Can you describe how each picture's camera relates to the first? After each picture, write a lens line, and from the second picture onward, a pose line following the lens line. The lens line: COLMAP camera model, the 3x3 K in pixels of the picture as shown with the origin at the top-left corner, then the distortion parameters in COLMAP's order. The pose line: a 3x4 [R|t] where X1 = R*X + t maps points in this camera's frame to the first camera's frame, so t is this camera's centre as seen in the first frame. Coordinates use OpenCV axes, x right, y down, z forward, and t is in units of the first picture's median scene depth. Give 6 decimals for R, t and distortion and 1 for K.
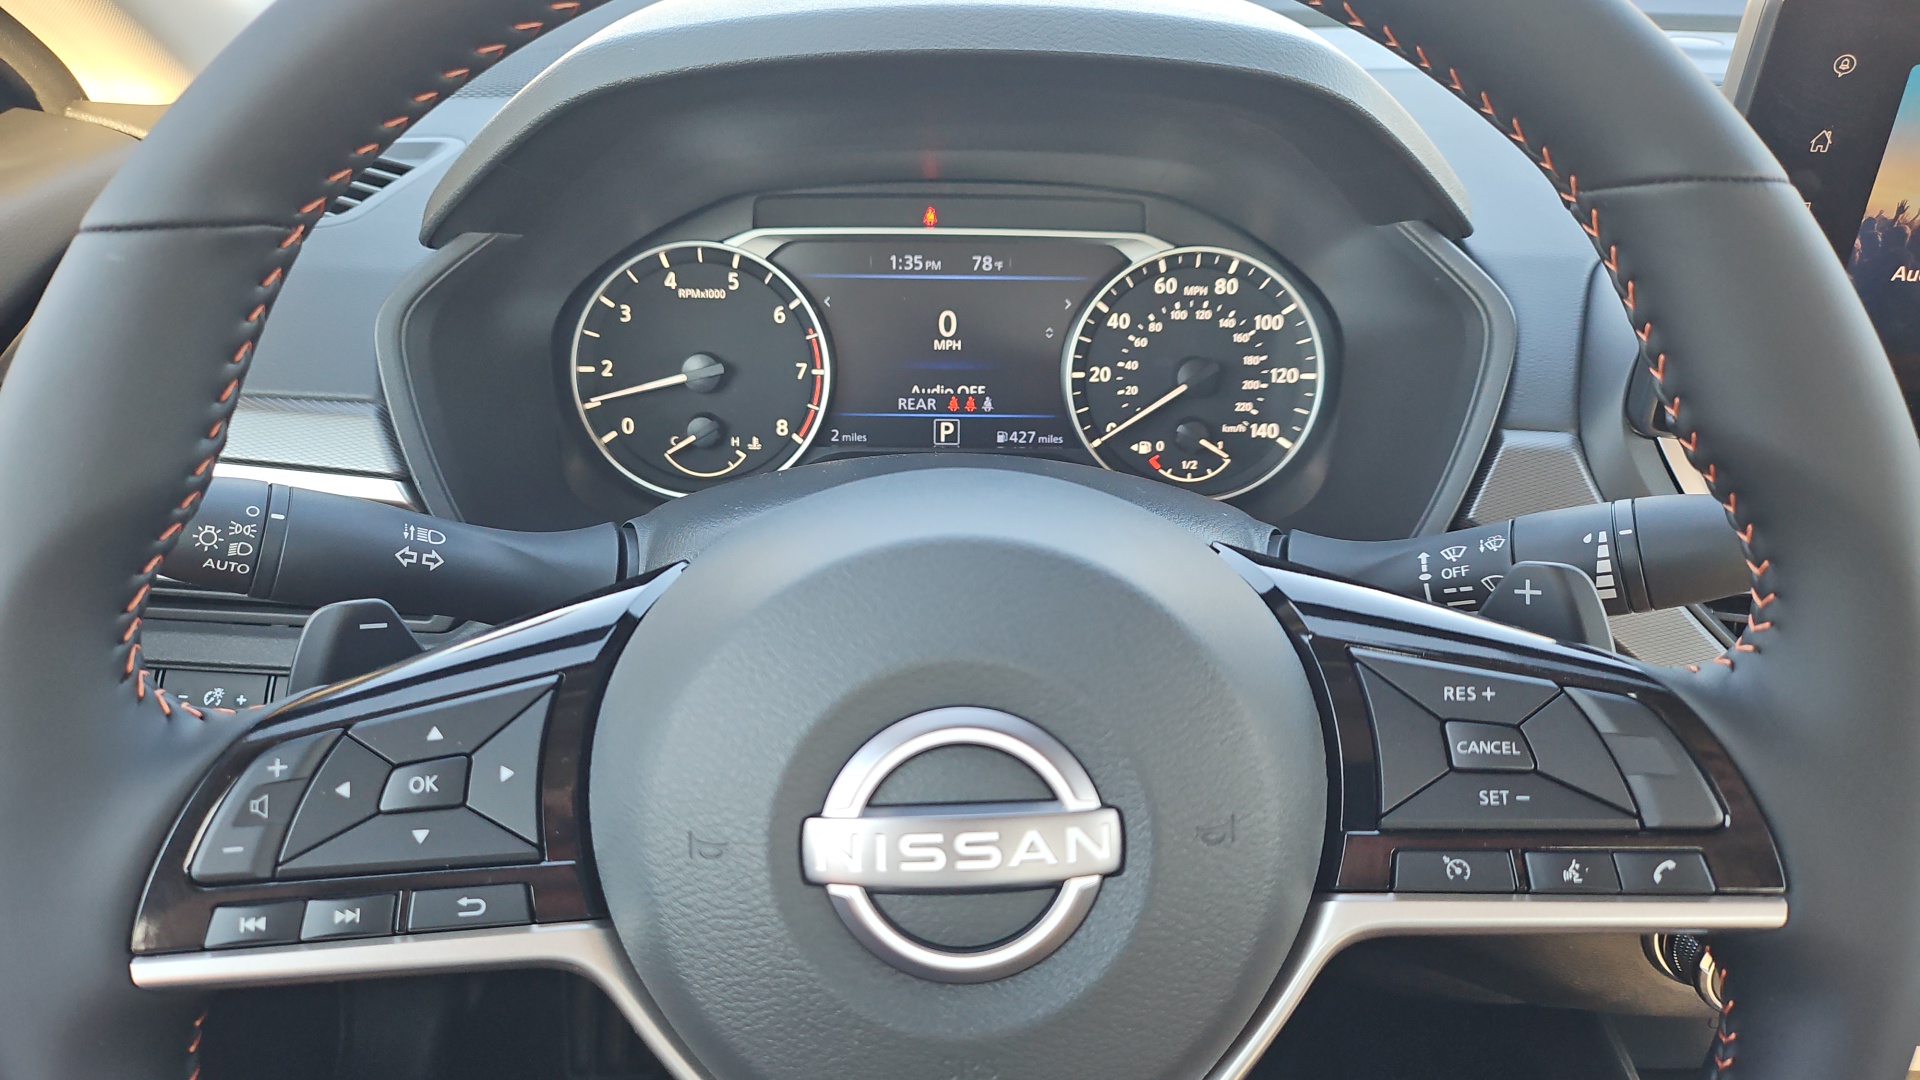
lens RADIAL K [[1369.4, 0, 960.0], [0, 1369.4, 540.0], [0, 0, 1]] dist [0.055798, -0.063282]
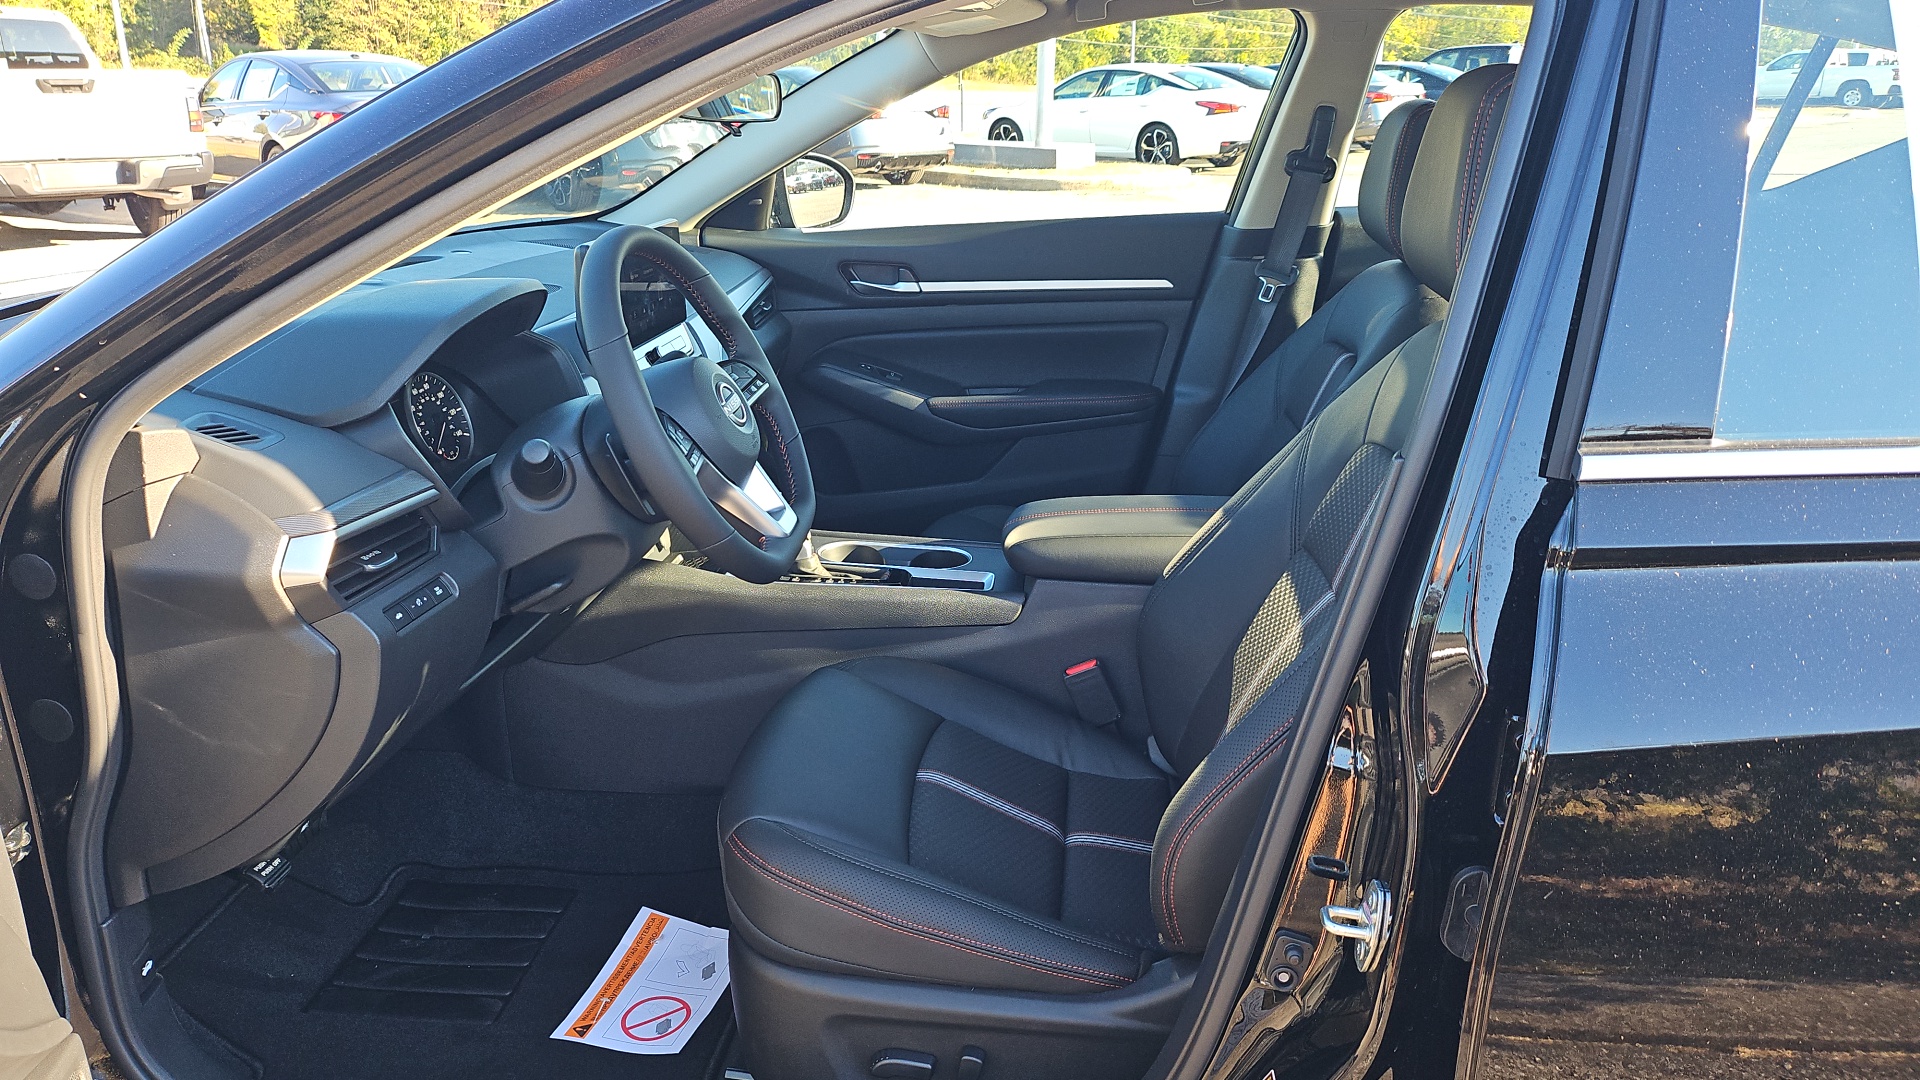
lens RADIAL K [[1369.4, 0, 960.0], [0, 1369.4, 540.0], [0, 0, 1]] dist [0.055798, -0.063282]
pose [[0.134933, -0.346162, 0.928421, -2.257959], [0.473959, 0.845393, 0.246322, -0.102675], [-0.870147, 0.406796, 0.278138, -0.518793]]
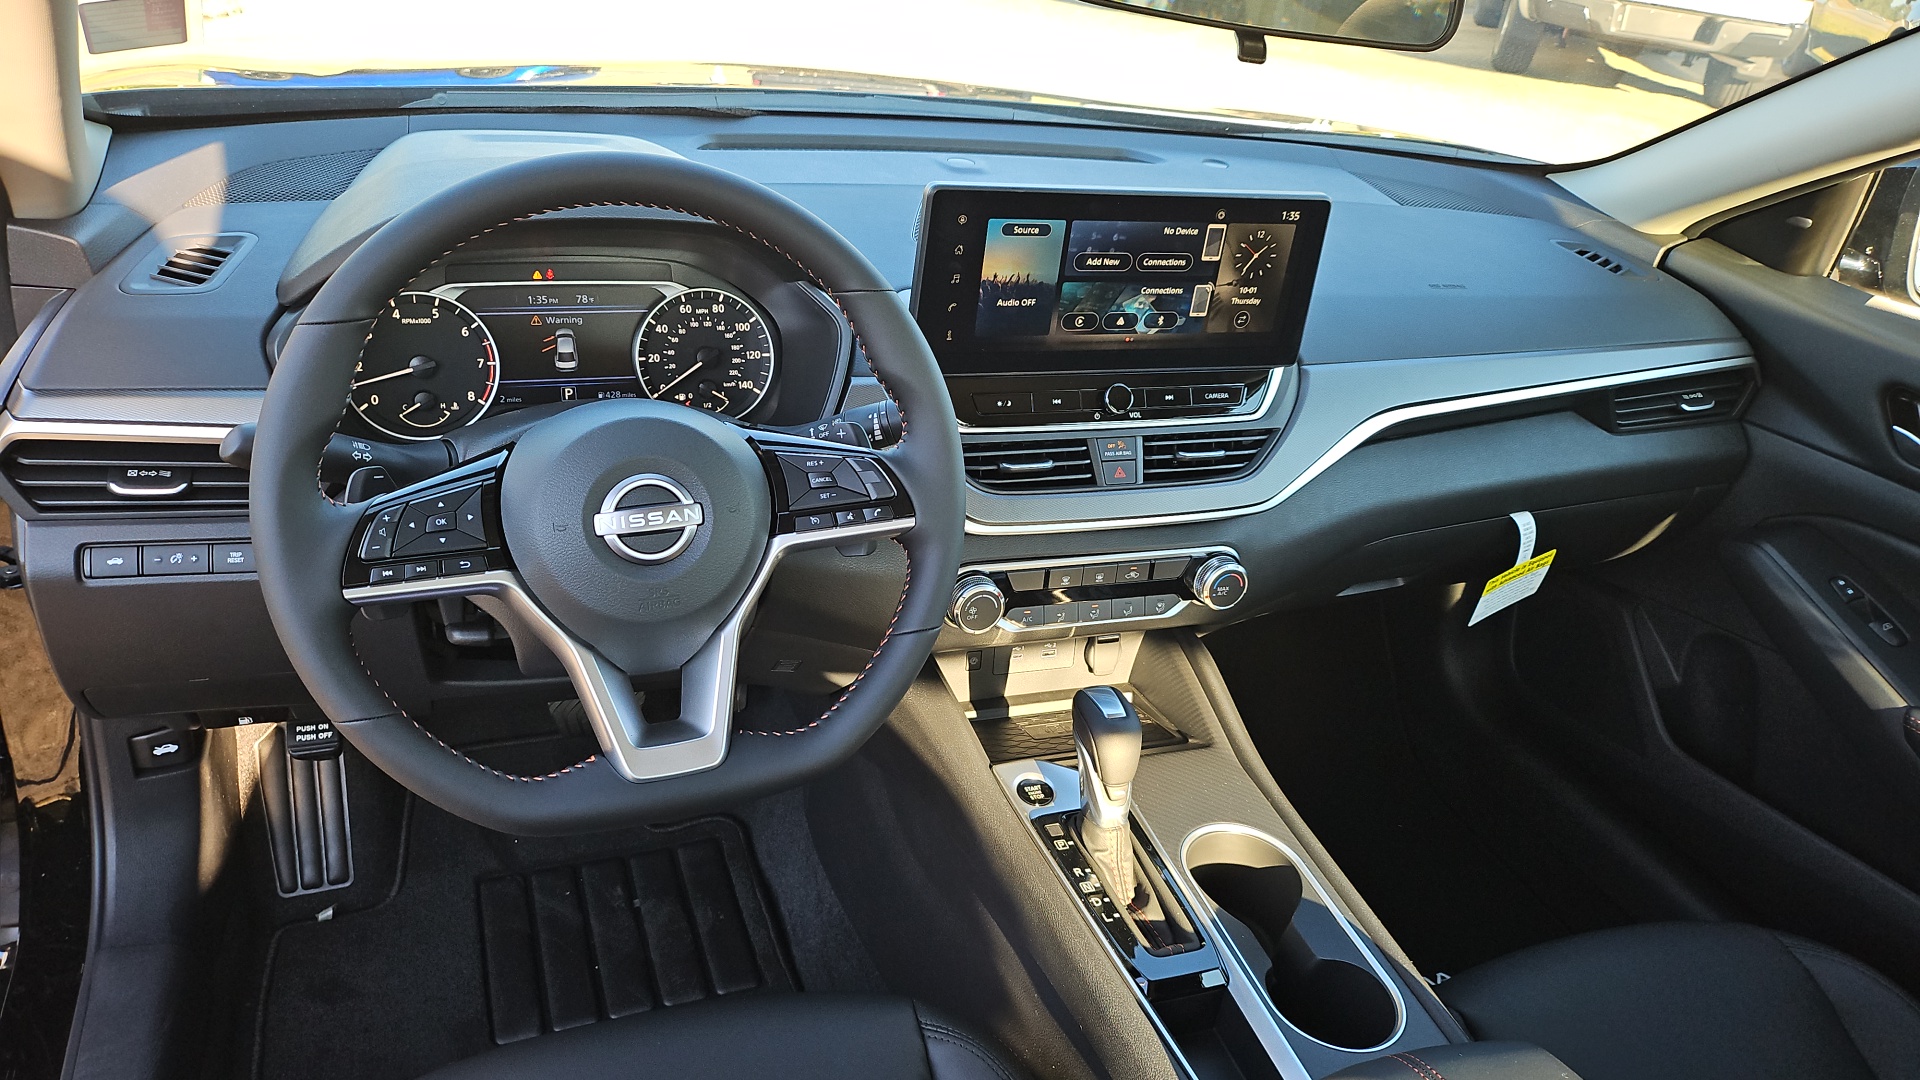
lens RADIAL K [[1369.4, 0, 960.0], [0, 1369.4, 540.0], [0, 0, 1]] dist [0.055798, -0.063282]
pose [[0.934898, -0.089324, 0.343491, -0.169905], [0.083196, 0.996001, 0.032570, 0.096406], [-0.345026, -0.001872, 0.938591, -0.873920]]
